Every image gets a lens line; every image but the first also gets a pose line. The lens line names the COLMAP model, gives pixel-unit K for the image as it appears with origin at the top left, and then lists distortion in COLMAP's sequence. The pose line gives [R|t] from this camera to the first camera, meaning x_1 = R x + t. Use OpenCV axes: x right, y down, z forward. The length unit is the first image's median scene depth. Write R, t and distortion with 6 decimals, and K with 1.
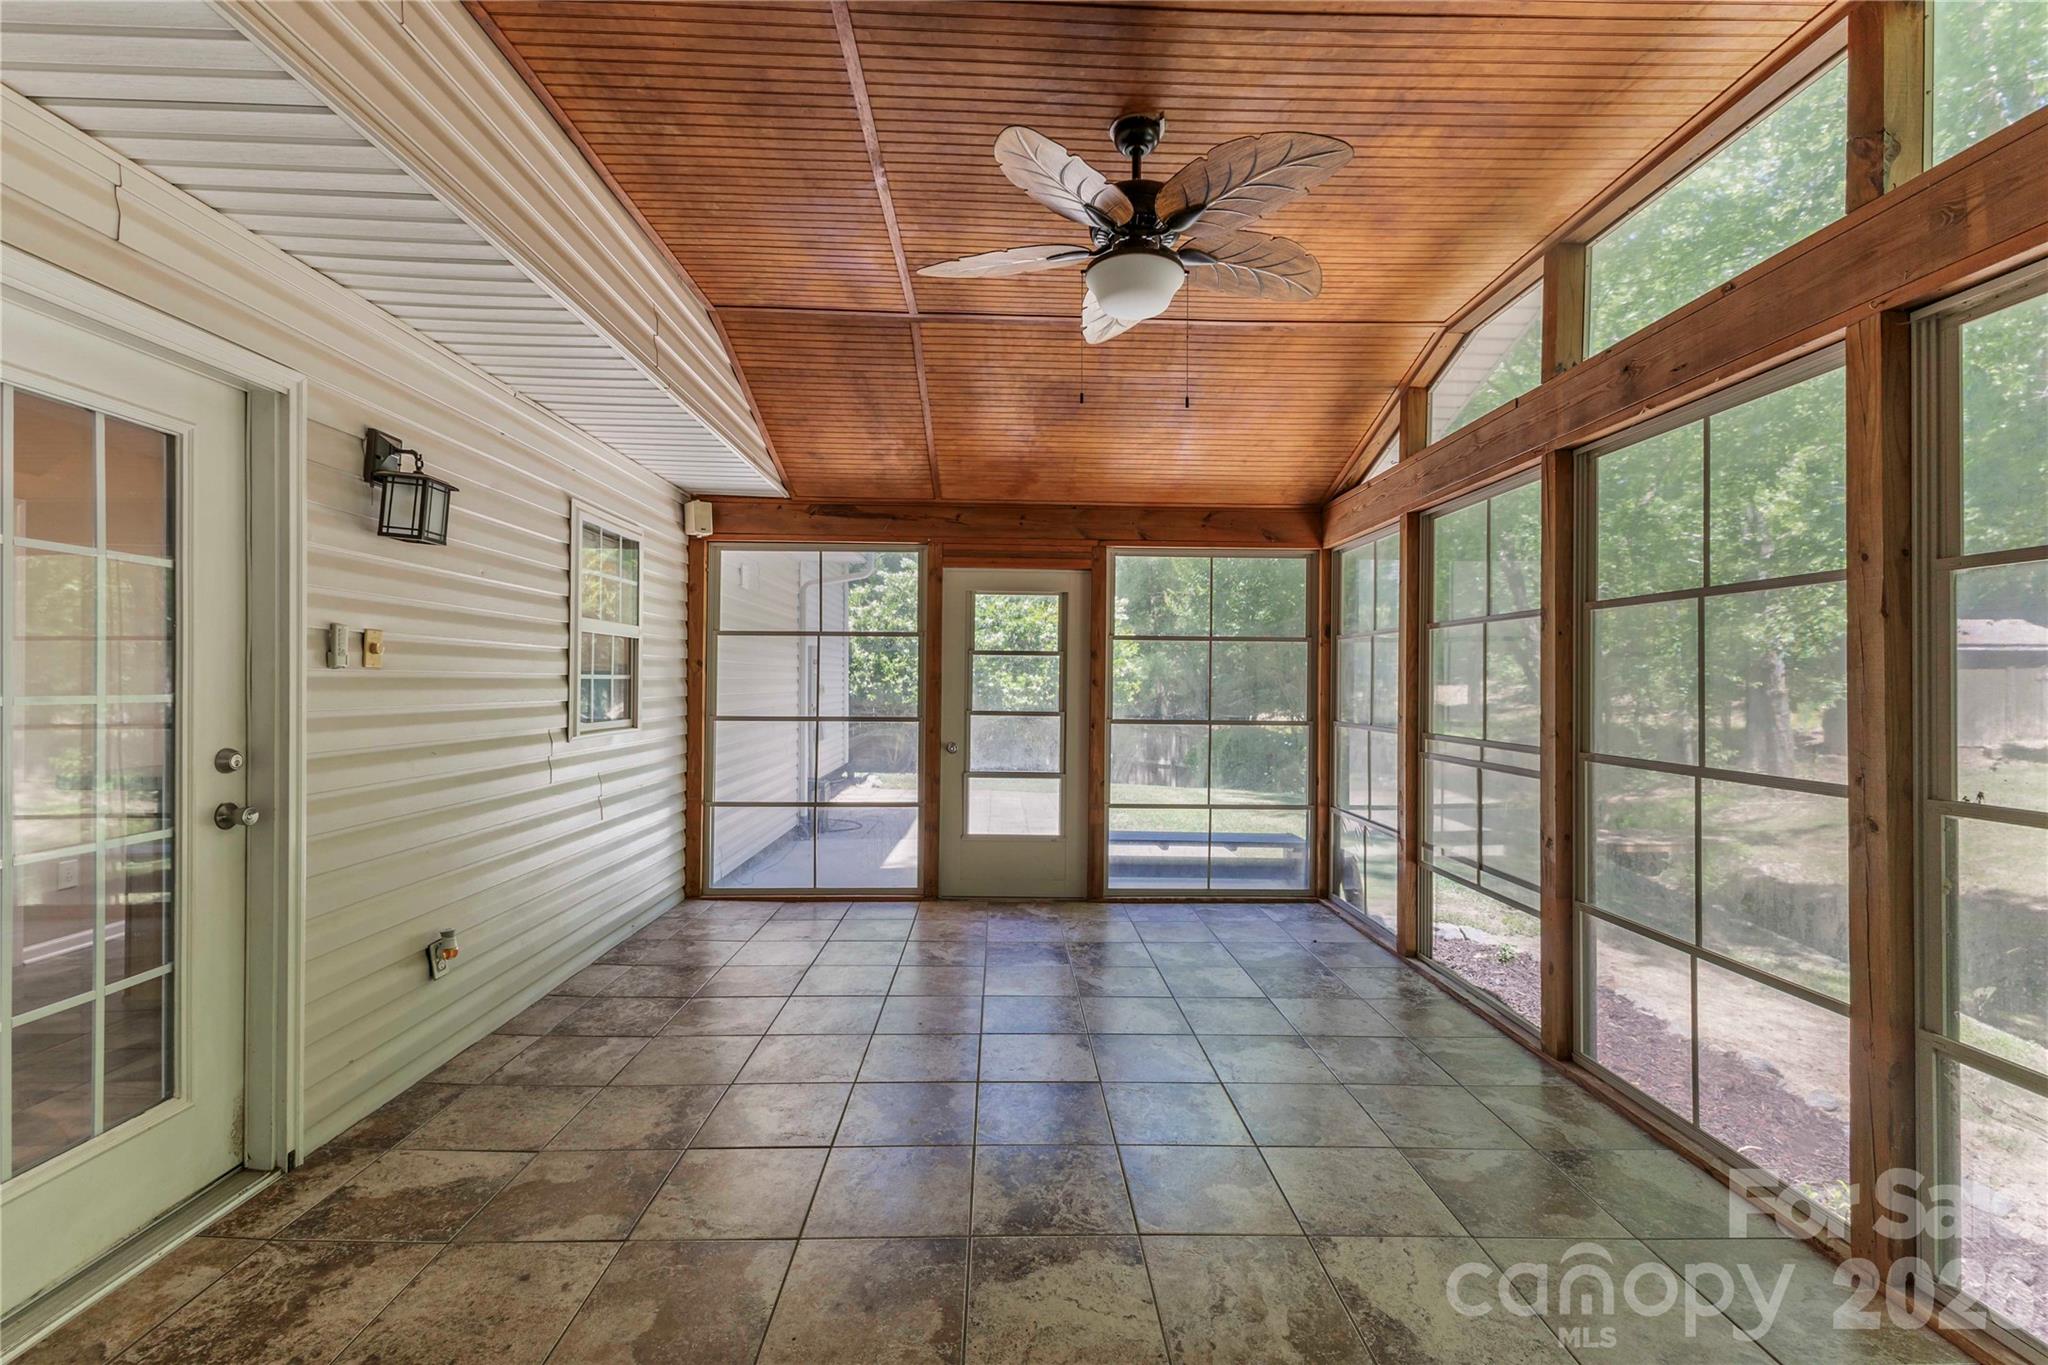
lens RADIAL K [[886.5, 0, 1023.6], [0, 886.5, 682.5], [0, 0, 1]] dist [0.000220, 0.000006]
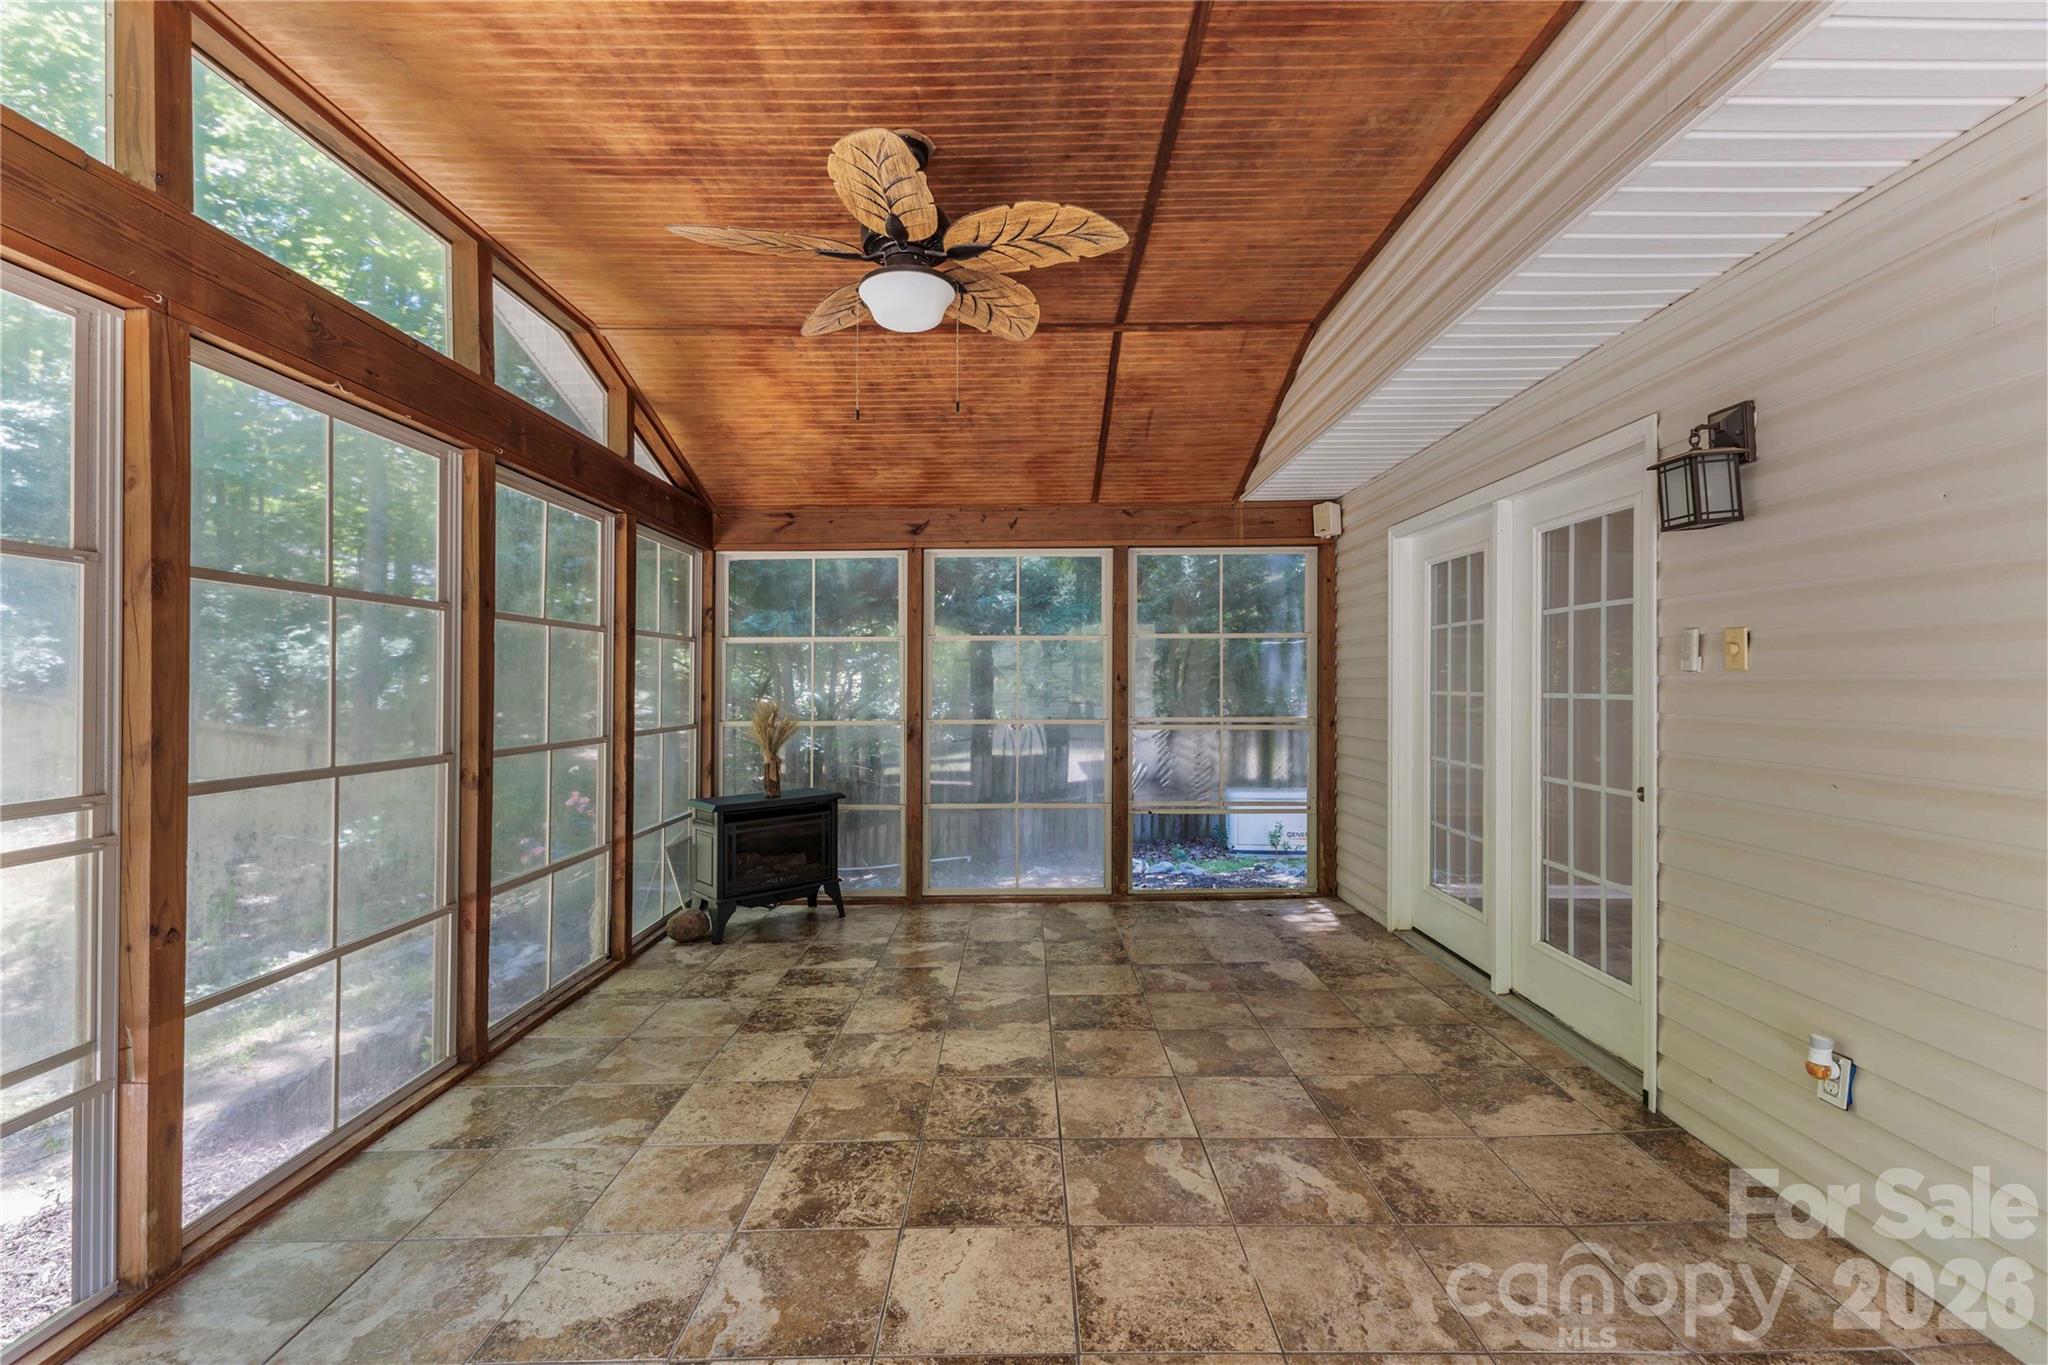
lens RADIAL K [[886.5, 0, 1023.5], [0, 886.5, 682.3], [0, 0, 1]] dist [0.000220, 0.000006]
pose [[-0.999654, -0.003494, 0.026076, -0.042760], [-0.003568, 0.999990, -0.002781, 0.001868], [-0.026066, -0.002873, -0.999656, 2.292851]]
